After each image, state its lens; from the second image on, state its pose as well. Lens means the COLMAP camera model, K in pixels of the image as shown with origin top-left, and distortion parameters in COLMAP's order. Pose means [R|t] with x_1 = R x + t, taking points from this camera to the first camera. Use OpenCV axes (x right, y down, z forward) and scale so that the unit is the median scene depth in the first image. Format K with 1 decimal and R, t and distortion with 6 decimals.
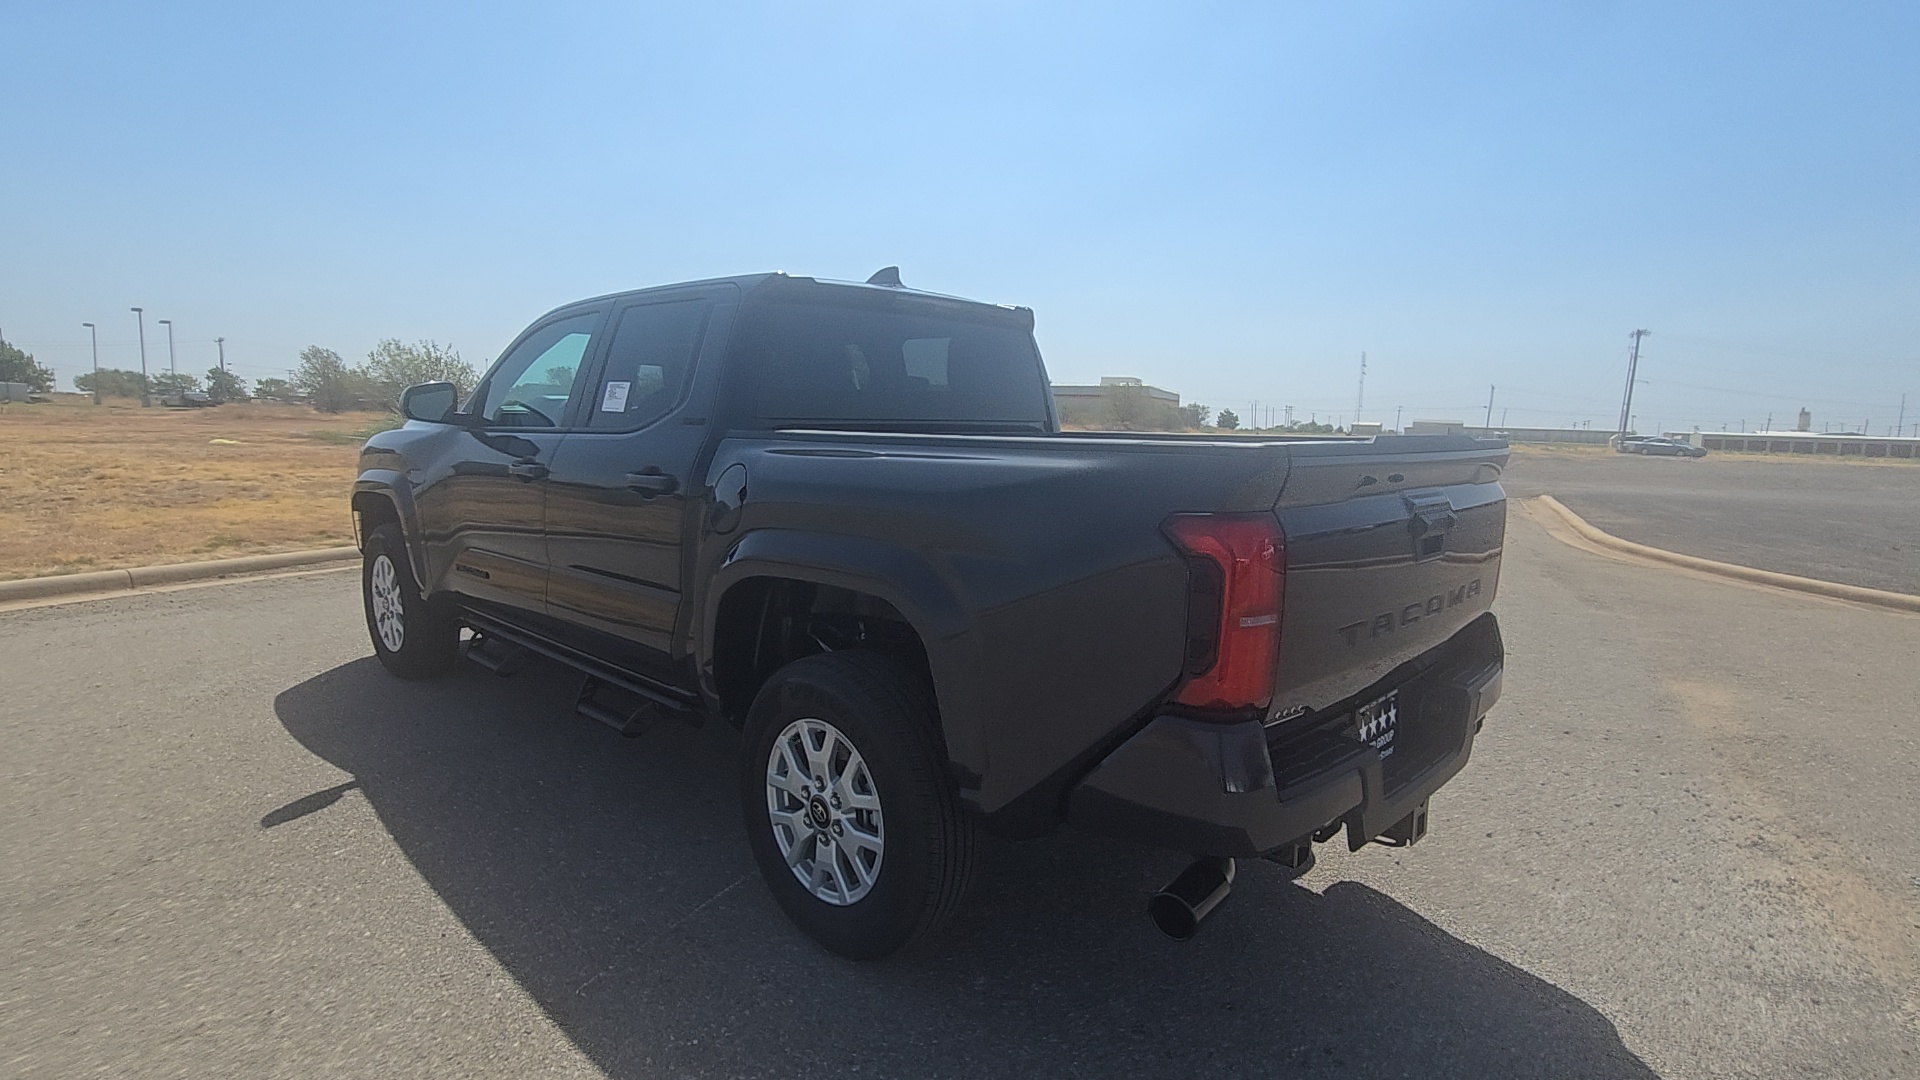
lens RADIAL K [[975.2, 0, 966.5], [0, 975.2, 542.0], [0, 0, 1]] dist [0.002784, -0.001370]
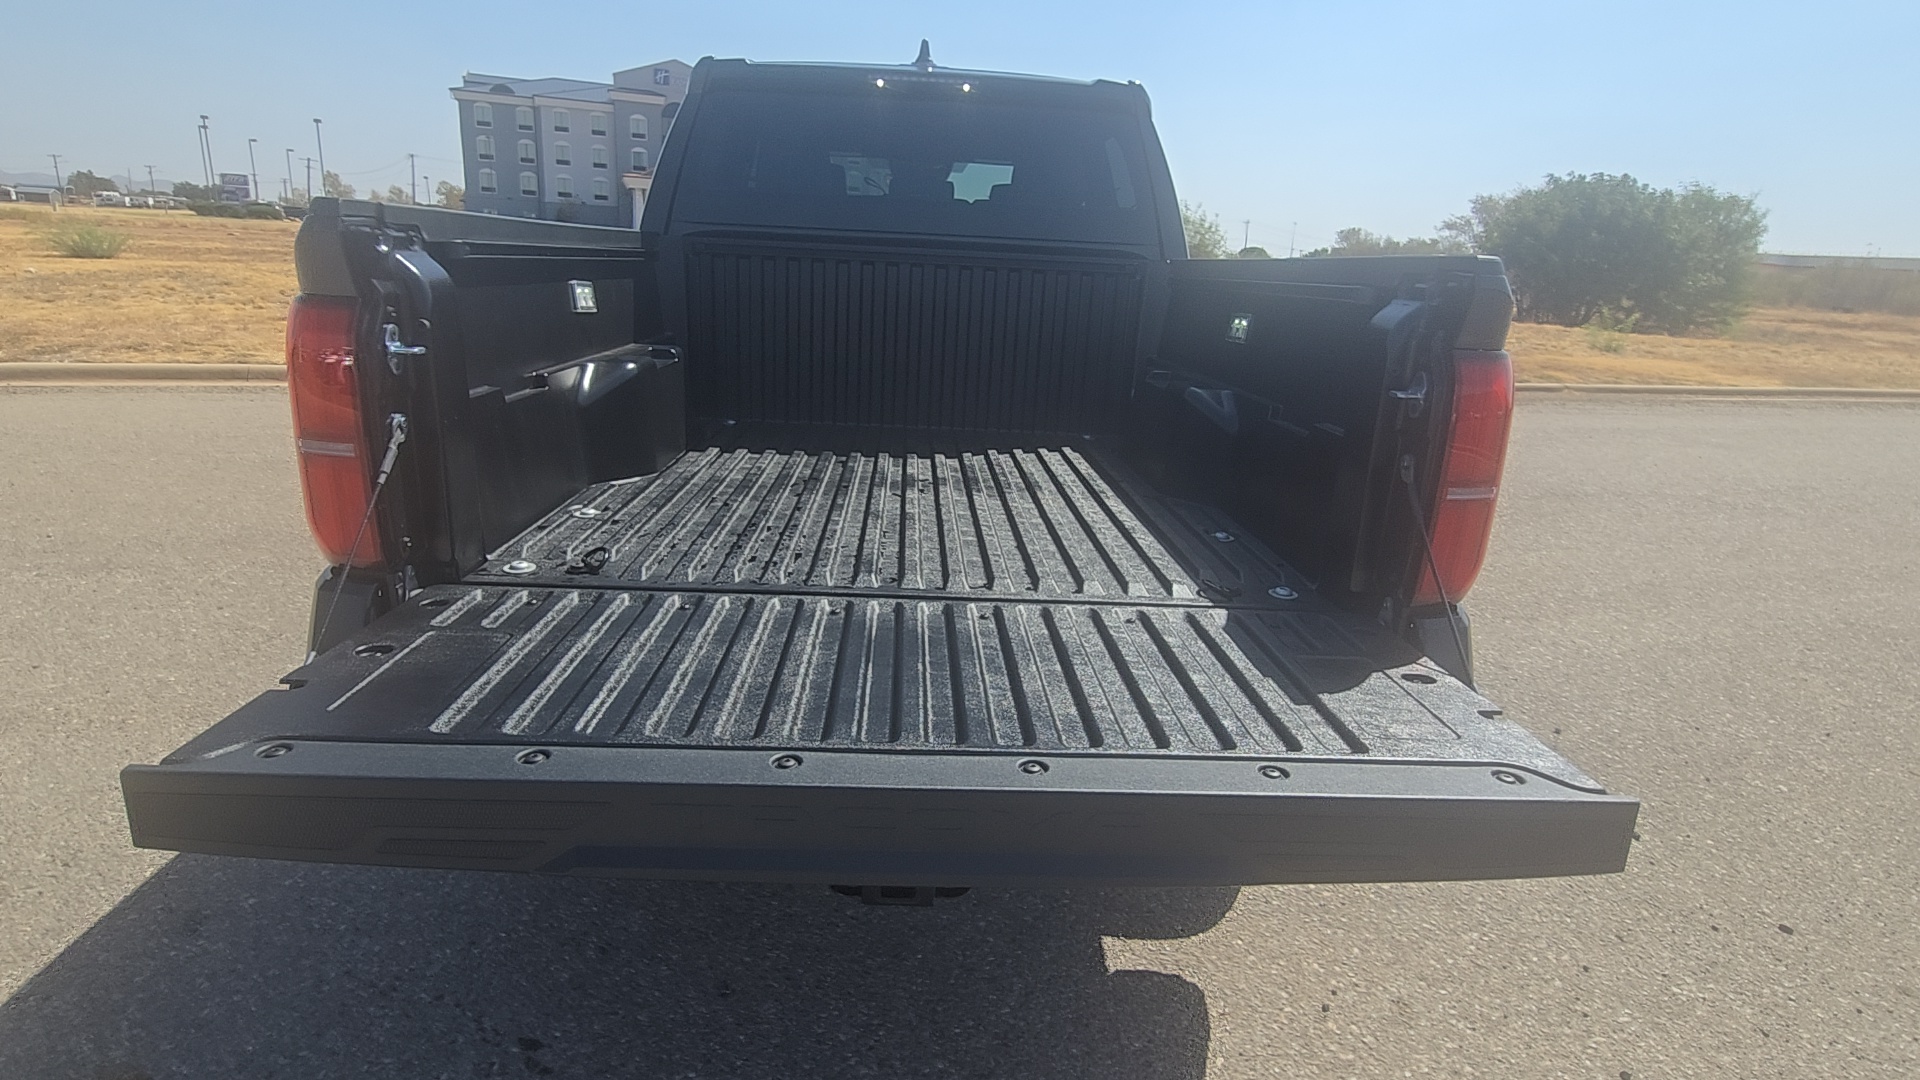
lens RADIAL K [[975.2, 0, 953.4], [0, 975.2, 539.4], [0, 0, 1]] dist [0.002784, -0.001370]
pose [[0.709951, 0.210773, -0.671971, 0.577620], [-0.123047, 0.976611, 0.176326, -0.020067], [0.693419, -0.042499, 0.719281, 0.406927]]
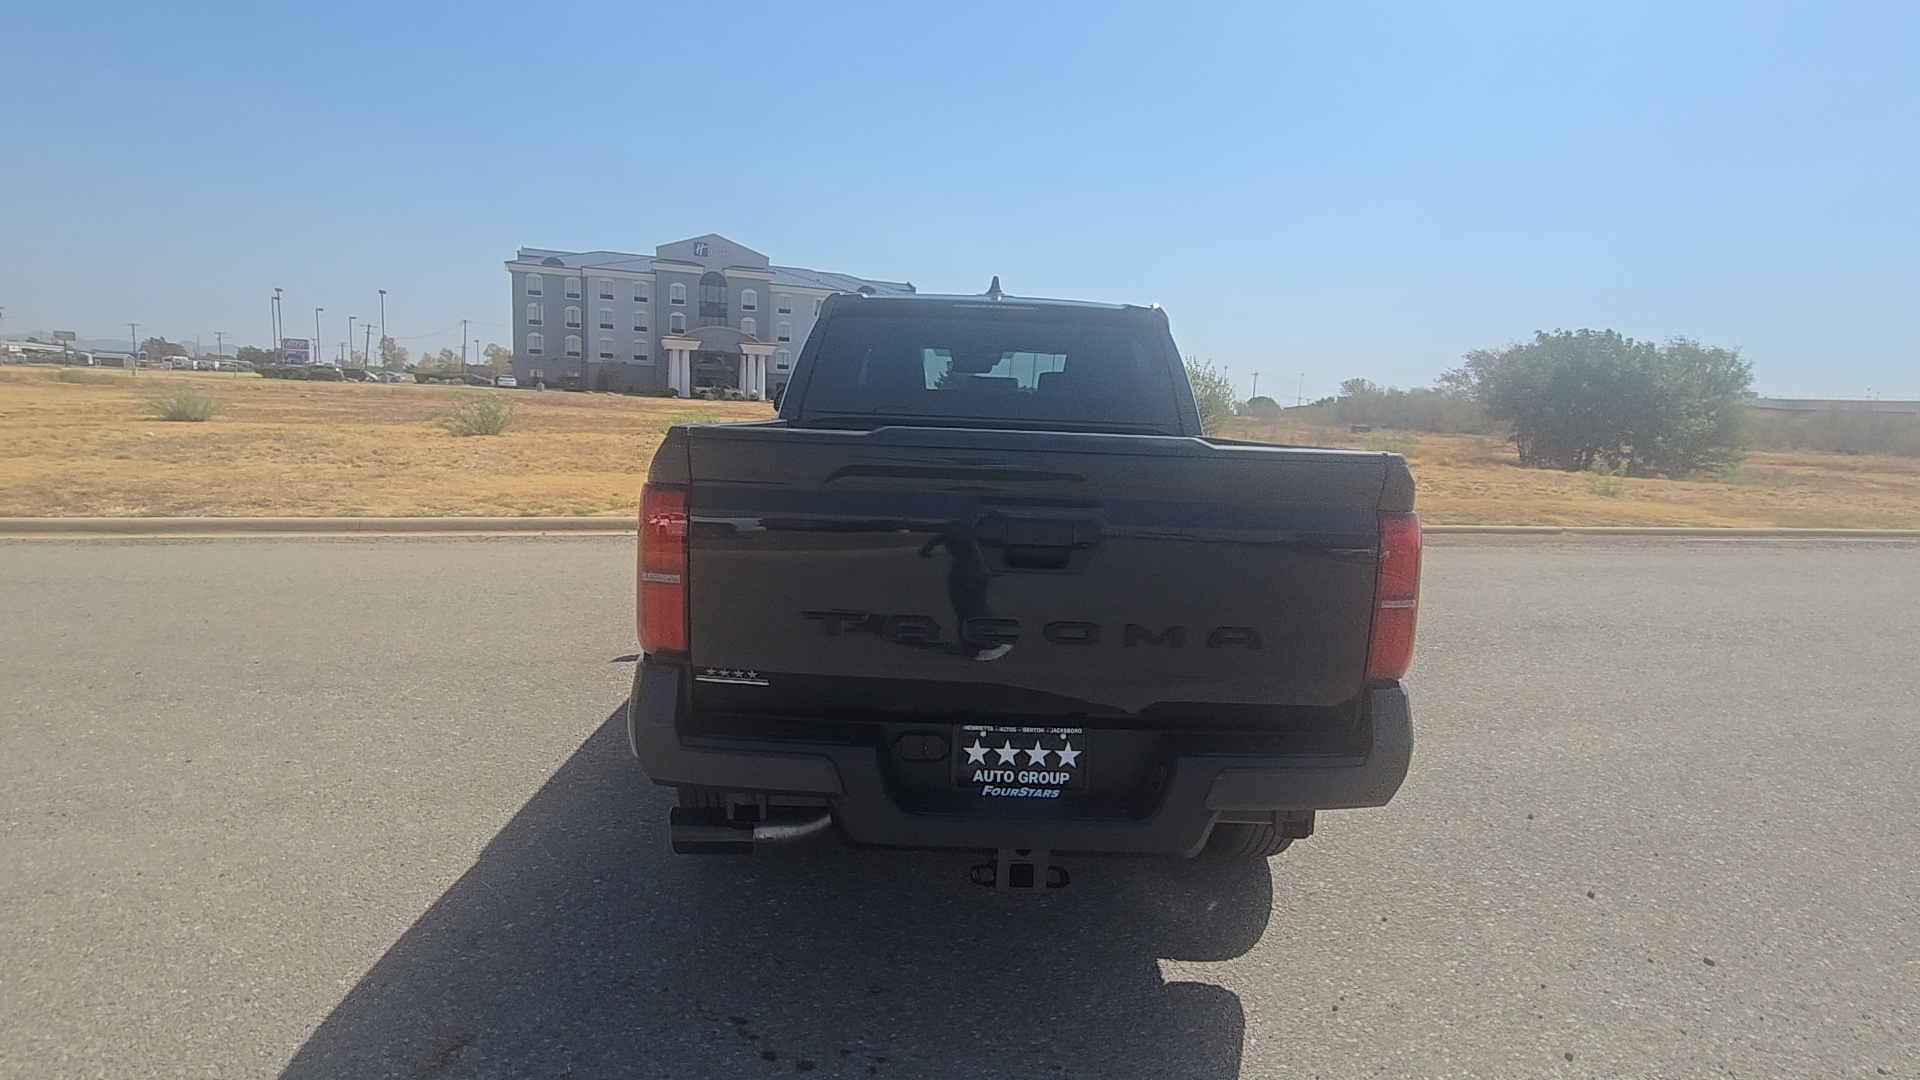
lens RADIAL K [[975.2, 0, 956.2], [0, 975.2, 524.8], [0, 0, 1]] dist [0.002784, -0.001370]
pose [[0.699080, 0.094550, -0.708765, 0.689346], [-0.116258, 0.993059, 0.017806, -0.021807], [0.705529, 0.069952, 0.705220, 0.216984]]
